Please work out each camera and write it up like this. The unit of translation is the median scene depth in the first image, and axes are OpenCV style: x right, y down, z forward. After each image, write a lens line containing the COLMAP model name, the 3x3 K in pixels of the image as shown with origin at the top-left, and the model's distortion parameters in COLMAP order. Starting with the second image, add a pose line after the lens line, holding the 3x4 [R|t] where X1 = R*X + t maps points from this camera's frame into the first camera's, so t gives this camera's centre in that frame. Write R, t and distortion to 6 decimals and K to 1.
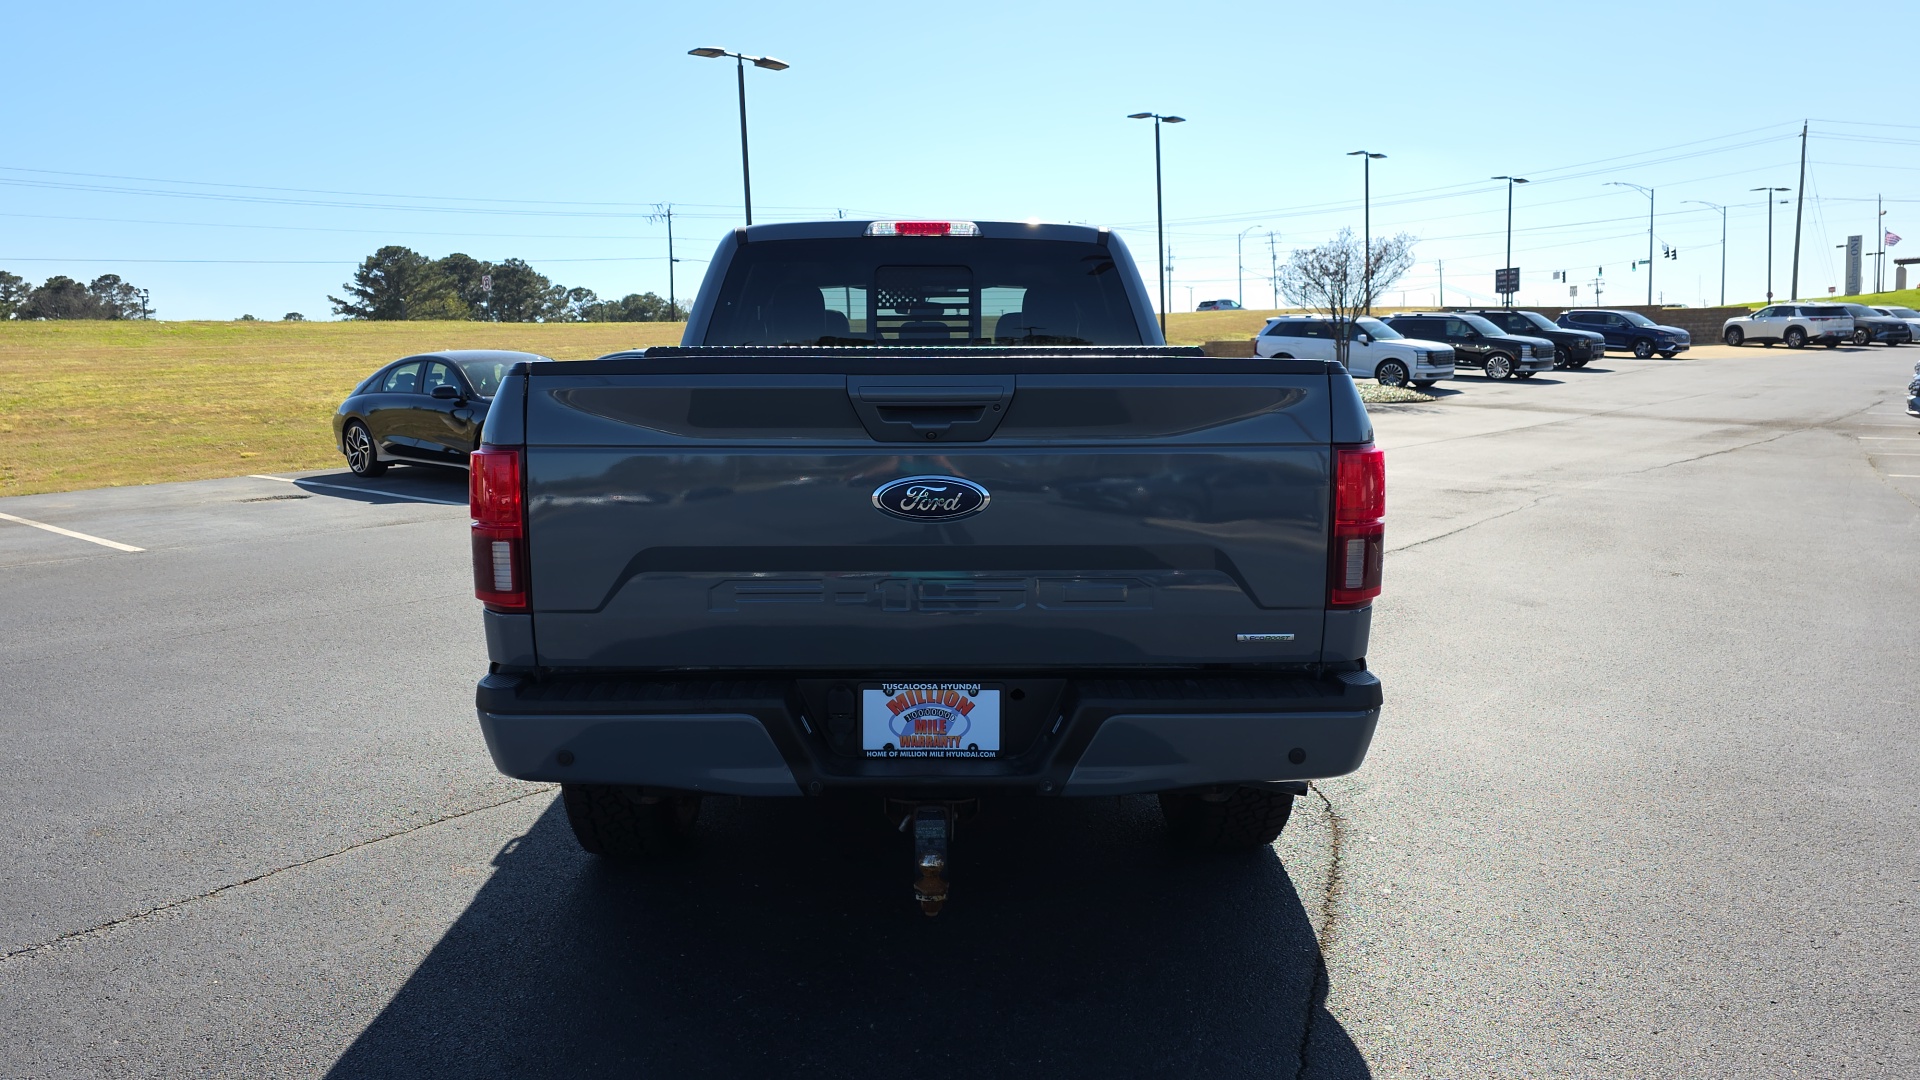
lens RADIAL K [[1267.0, 0, 936.2], [0, 1267.0, 579.6], [0, 0, 1]] dist [0.048042, -0.041863]
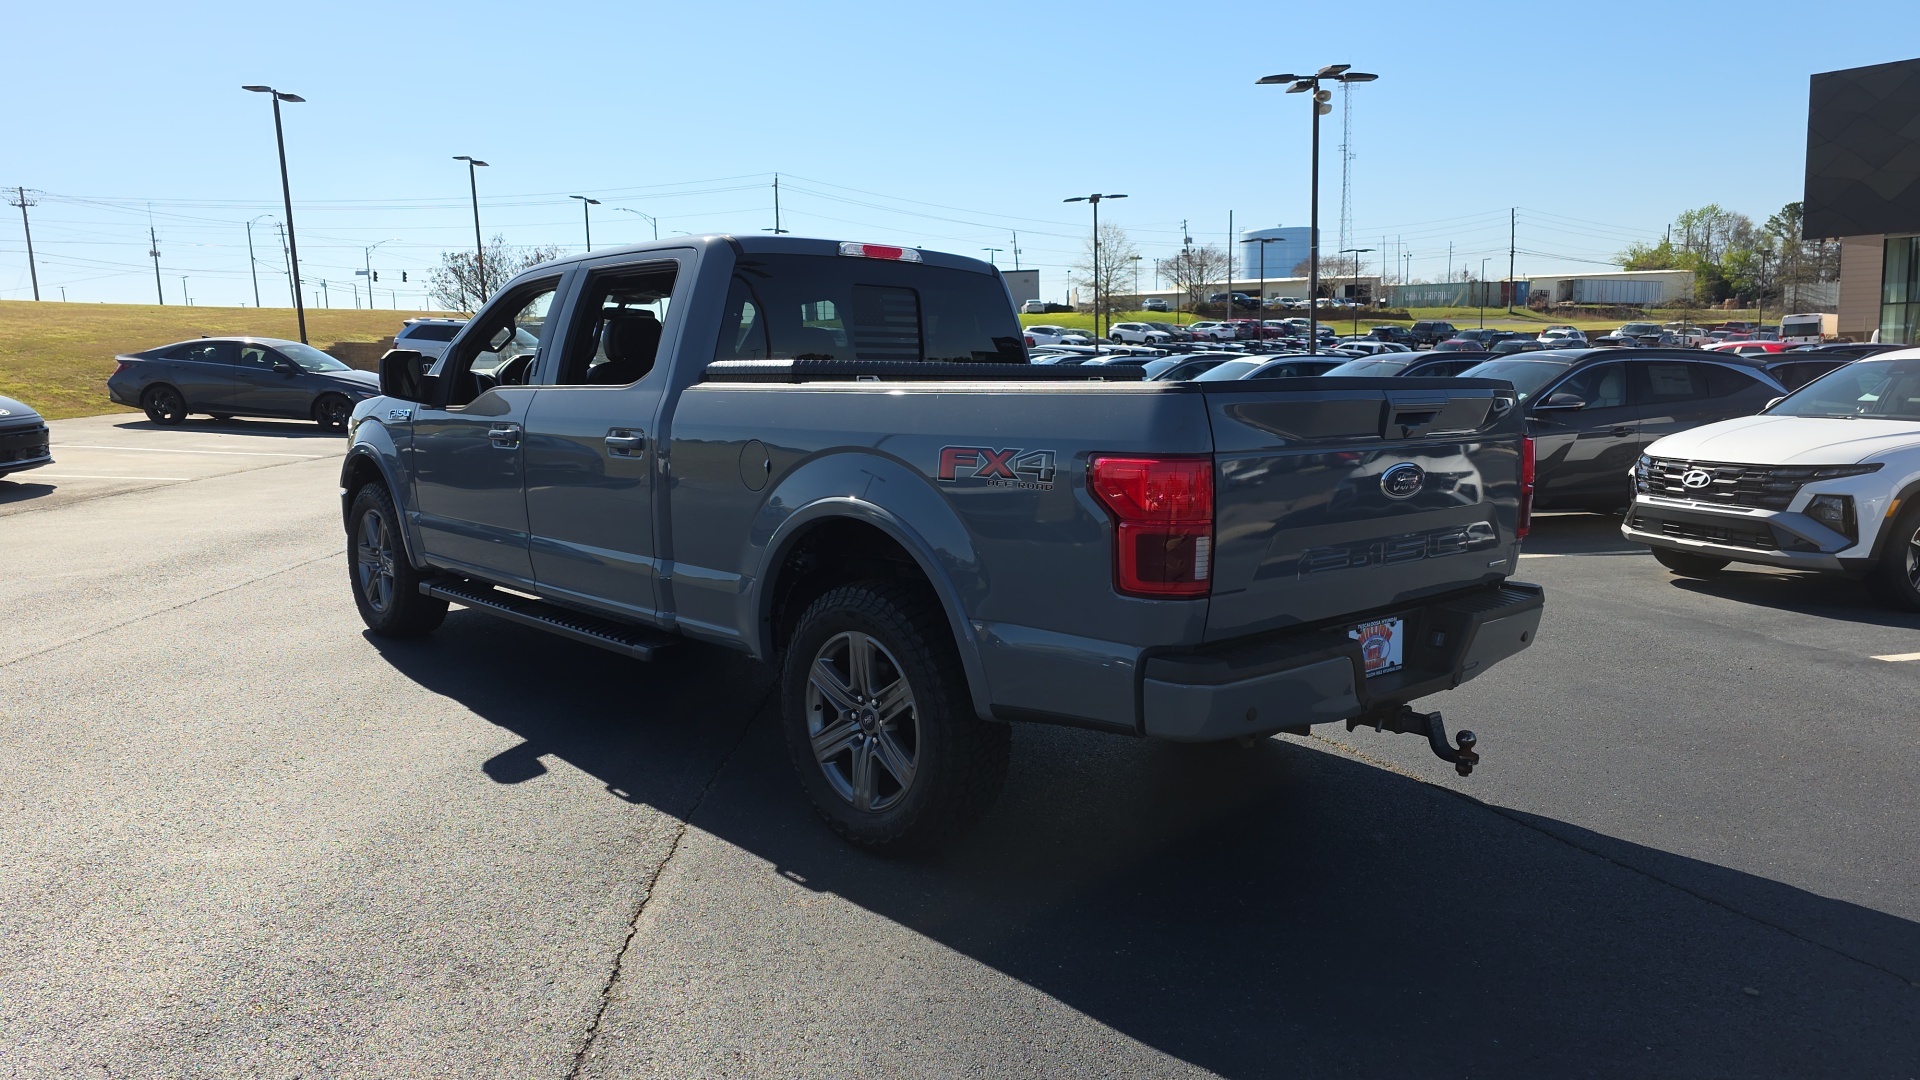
lens RADIAL K [[1282.9, 0, 902.1], [0, 1282.9, 561.9], [0, 0, 1]] dist [0.072761, -0.060414]
pose [[0.762877, -0.083598, 0.641117, -0.903499], [0.095964, 0.995263, 0.015586, -0.034926], [-0.639383, 0.049634, 0.767285, 0.193821]]
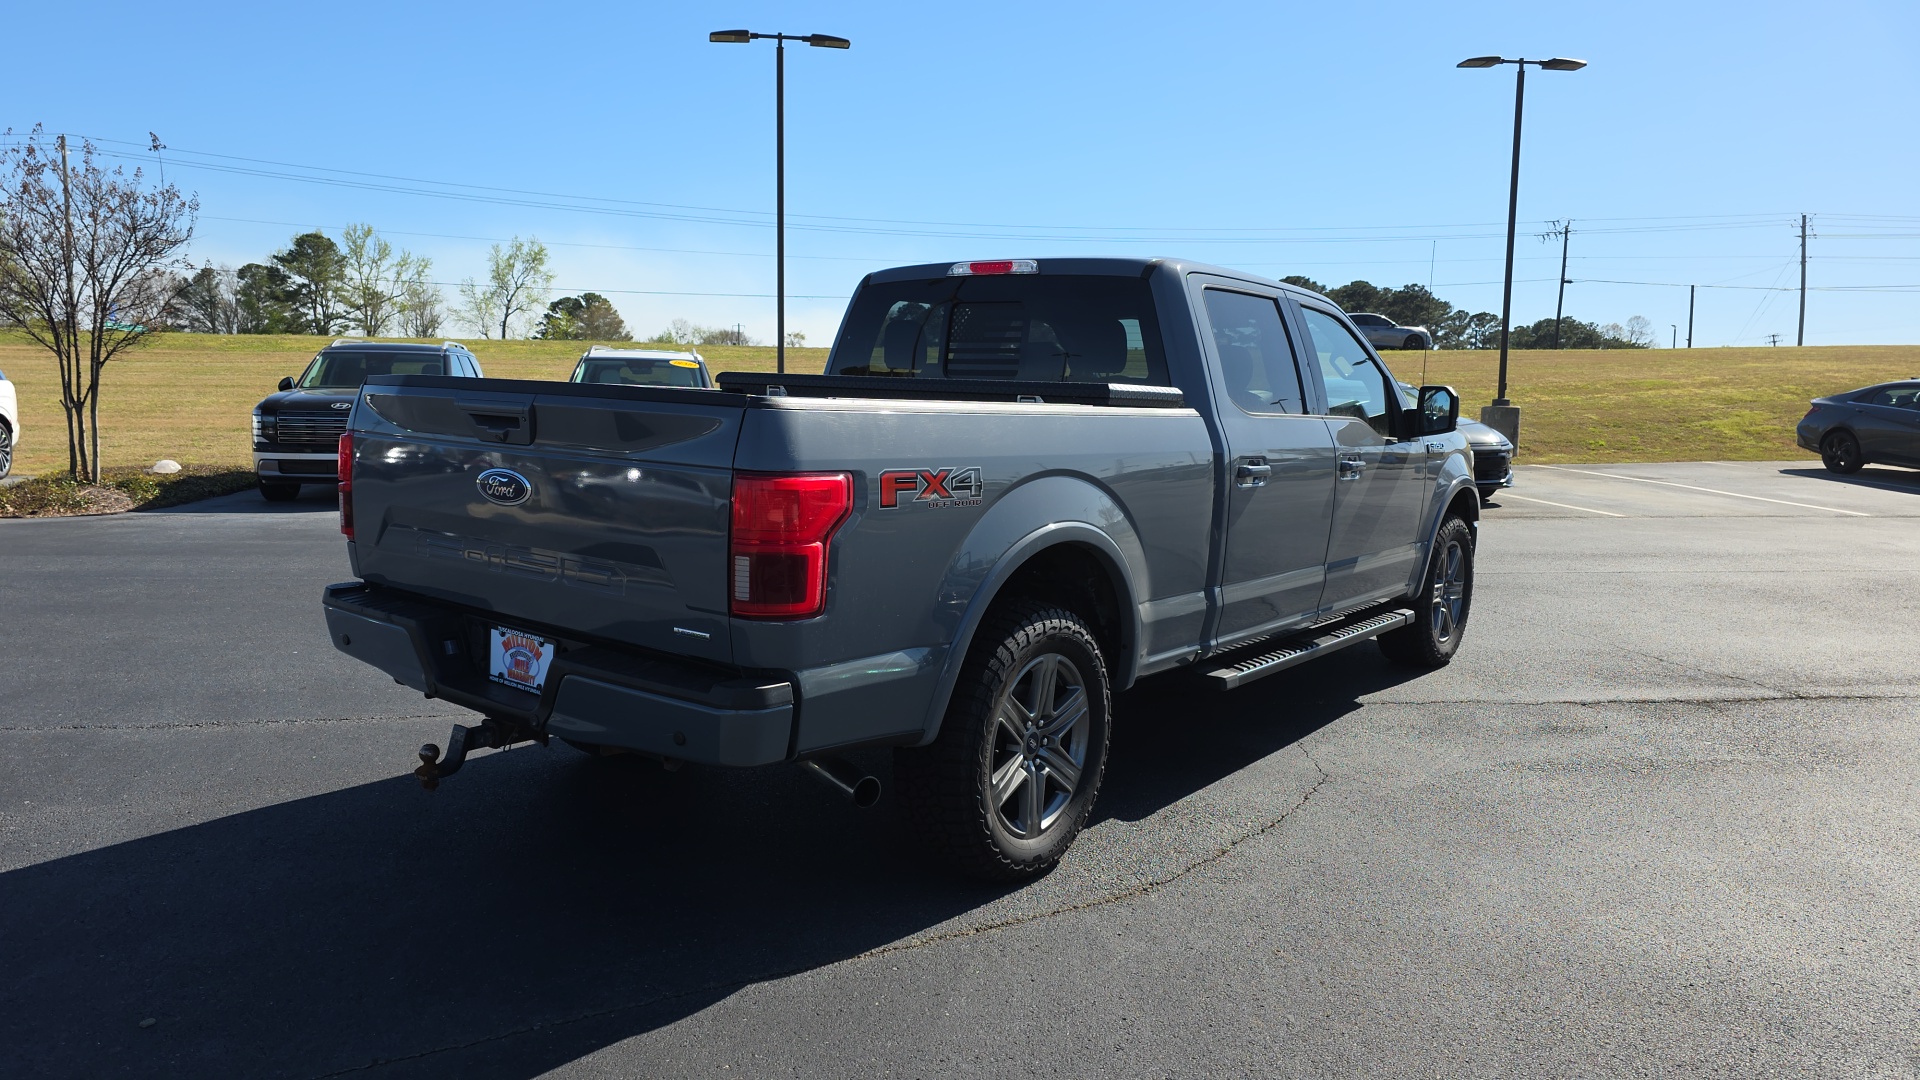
lens RADIAL K [[1282.9, 0, 902.1], [0, 1282.9, 561.9], [0, 0, 1]] dist [0.072761, -0.060414]
pose [[0.770686, 0.115125, -0.626729, 0.796215], [-0.137743, 0.990389, 0.012544, -0.041431], [0.622149, 0.076660, 0.779137, 0.154085]]
